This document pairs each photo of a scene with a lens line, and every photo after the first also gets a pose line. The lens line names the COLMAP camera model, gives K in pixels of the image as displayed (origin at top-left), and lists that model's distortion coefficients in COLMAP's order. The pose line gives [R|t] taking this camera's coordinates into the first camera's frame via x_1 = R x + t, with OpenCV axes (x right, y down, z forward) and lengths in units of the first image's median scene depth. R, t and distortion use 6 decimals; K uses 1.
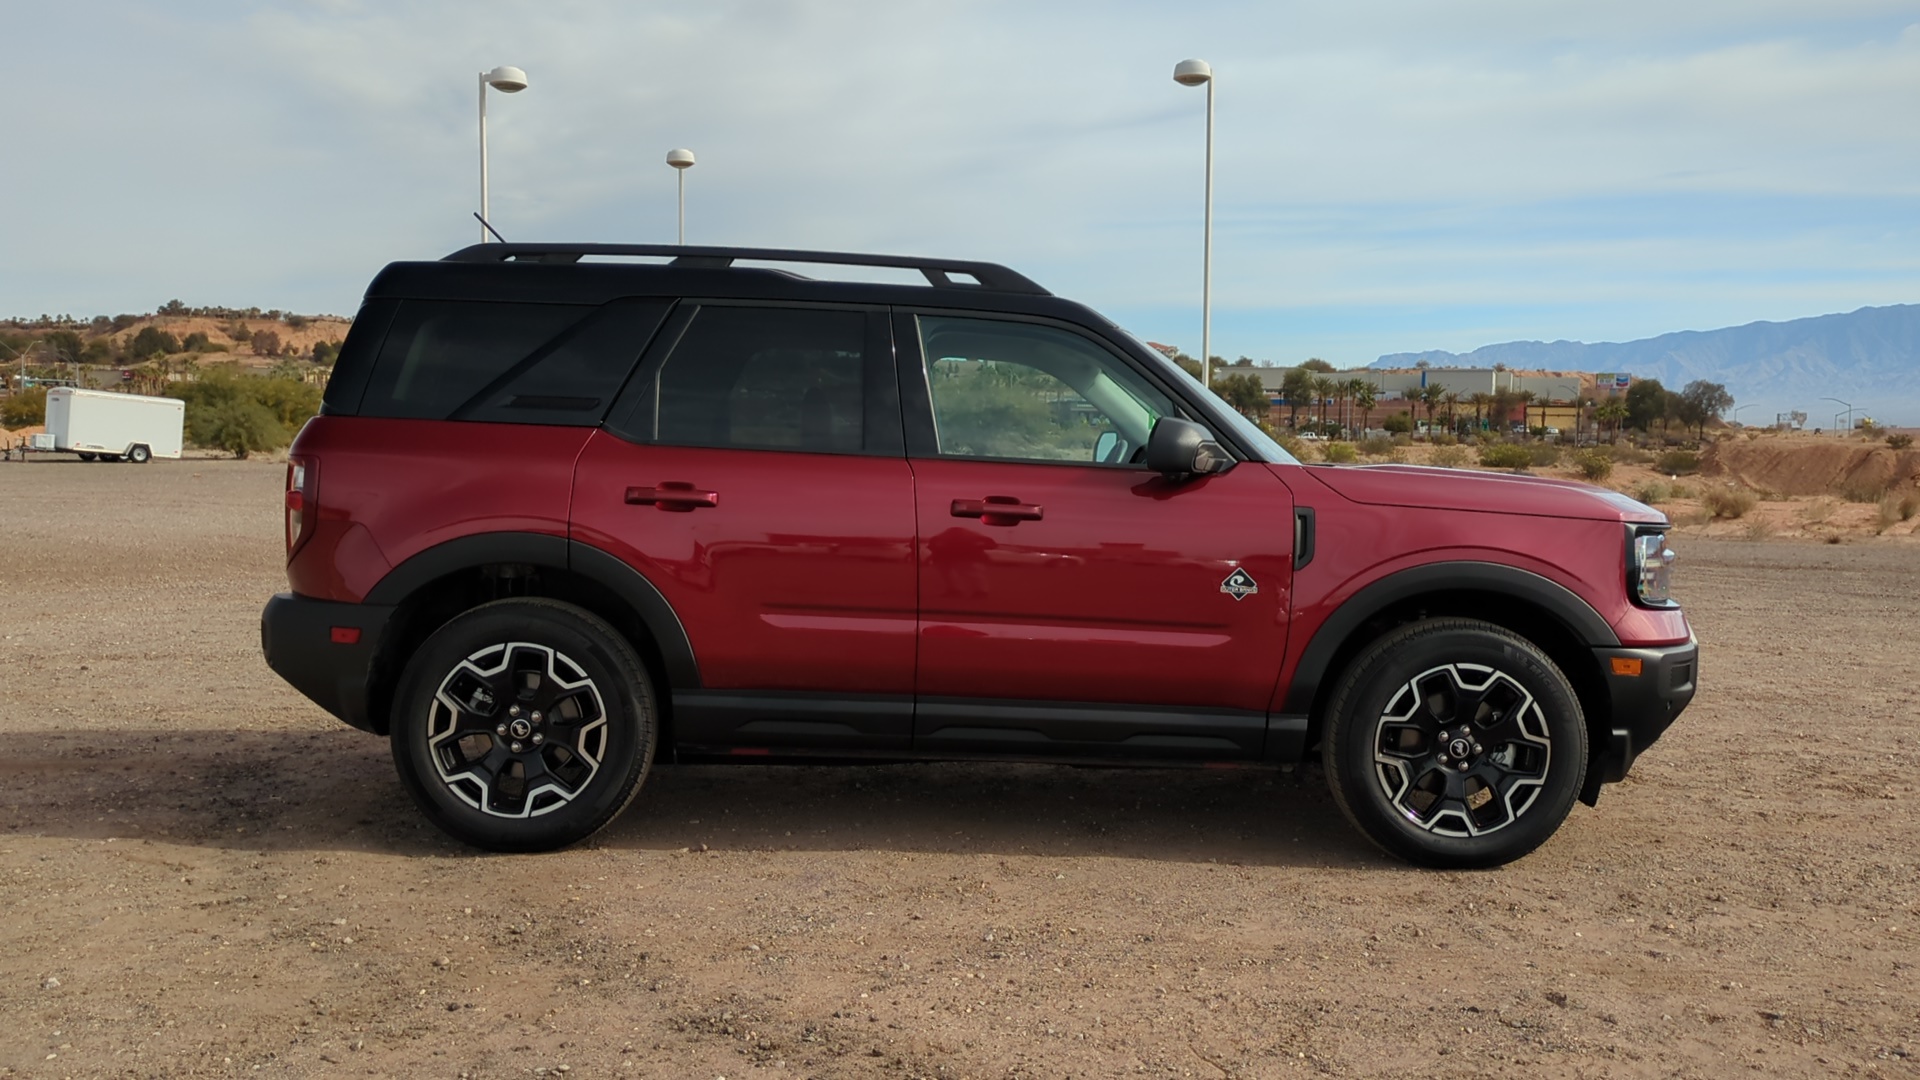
lens RADIAL K [[1637.8, 0, 970.4], [0, 1637.8, 541.0], [0, 0, 1]] dist [0.070055, -0.087886]
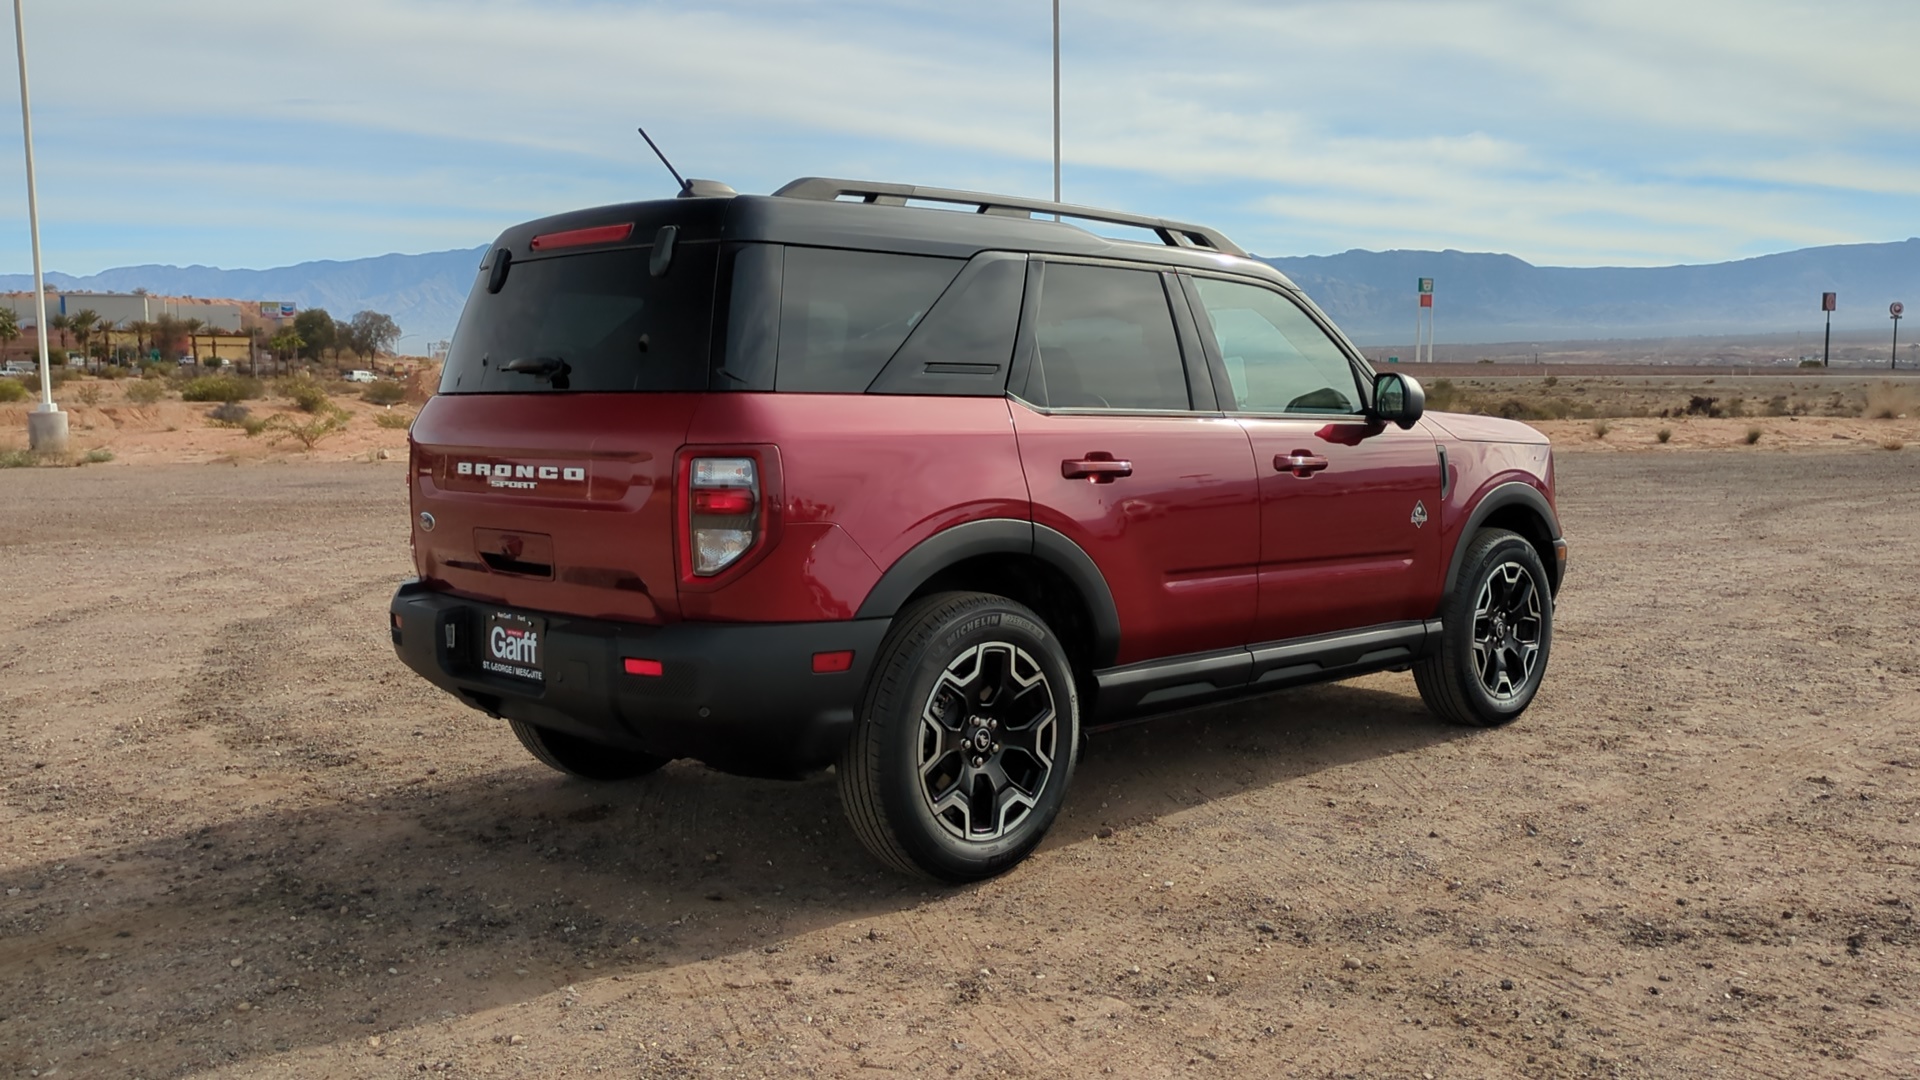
lens RADIAL K [[1637.8, 0, 970.4], [0, 1637.8, 541.0], [0, 0, 1]] dist [0.070055, -0.087886]
pose [[0.719628, -0.088412, 0.688708, -0.877696], [0.059334, 0.996063, 0.065871, -0.050988], [-0.691820, -0.006539, 0.722040, 0.368325]]
